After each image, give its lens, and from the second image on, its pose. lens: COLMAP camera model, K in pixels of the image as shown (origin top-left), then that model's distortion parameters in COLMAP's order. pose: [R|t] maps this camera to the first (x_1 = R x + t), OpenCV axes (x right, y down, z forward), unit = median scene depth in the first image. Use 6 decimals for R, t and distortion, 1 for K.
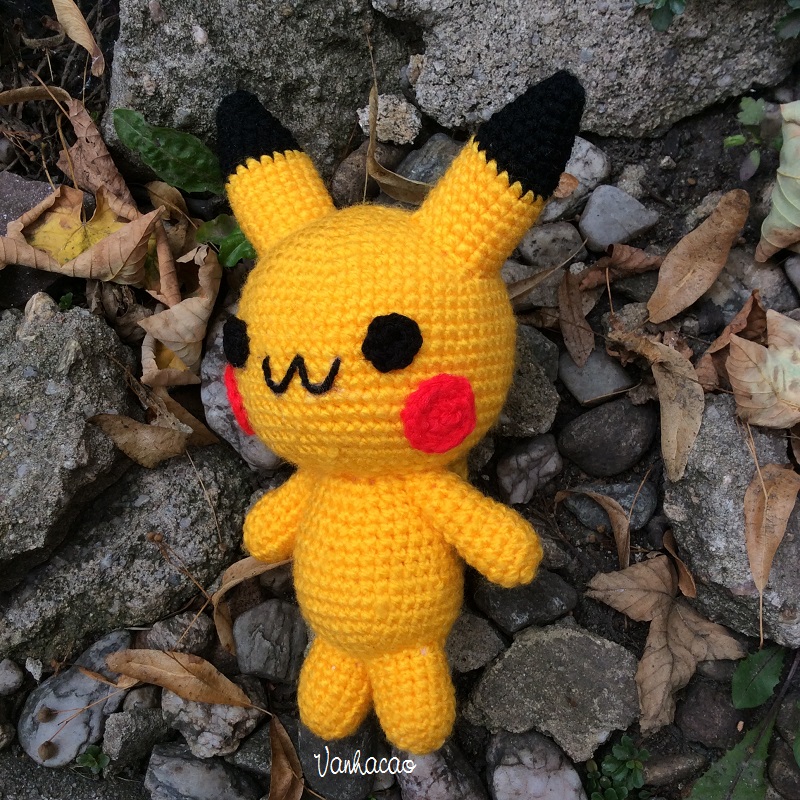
lens RADIAL K [[1039.4, 0, 400.0], [0, 1039.4, 400.0], [0, 0, 1]] dist [0.241788, -0.652322]
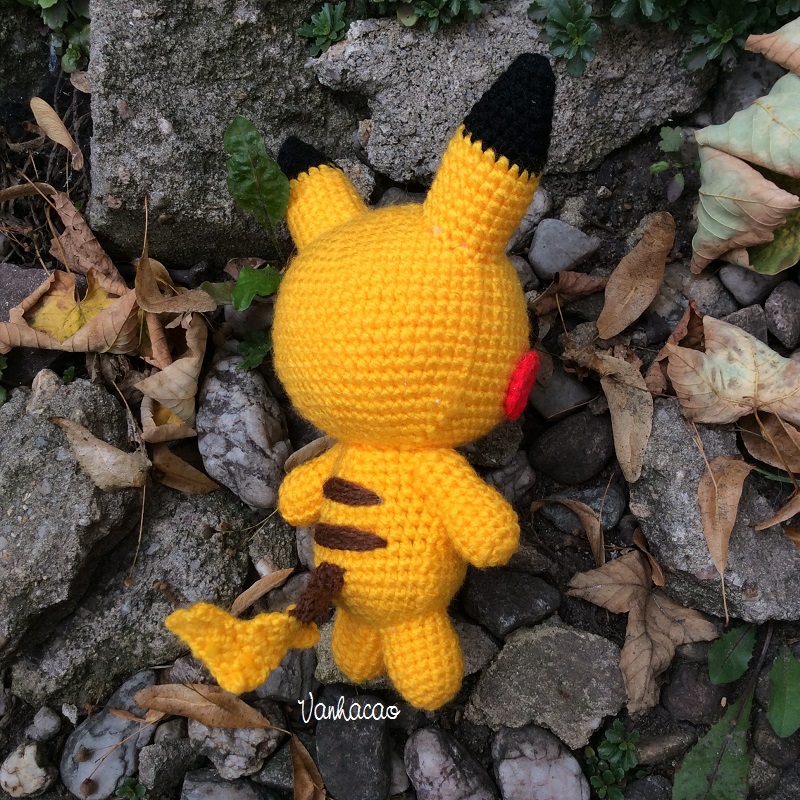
lens RADIAL K [[1039.4, 0, 400.0], [0, 1039.4, 400.0], [0, 0, 1]] dist [0.241788, -0.652322]
pose [[0.994683, -0.102120, -0.013320, 0.039462], [0.101641, 0.994284, -0.032688, 0.003948], [0.016582, 0.031160, 0.999377, -0.093112]]
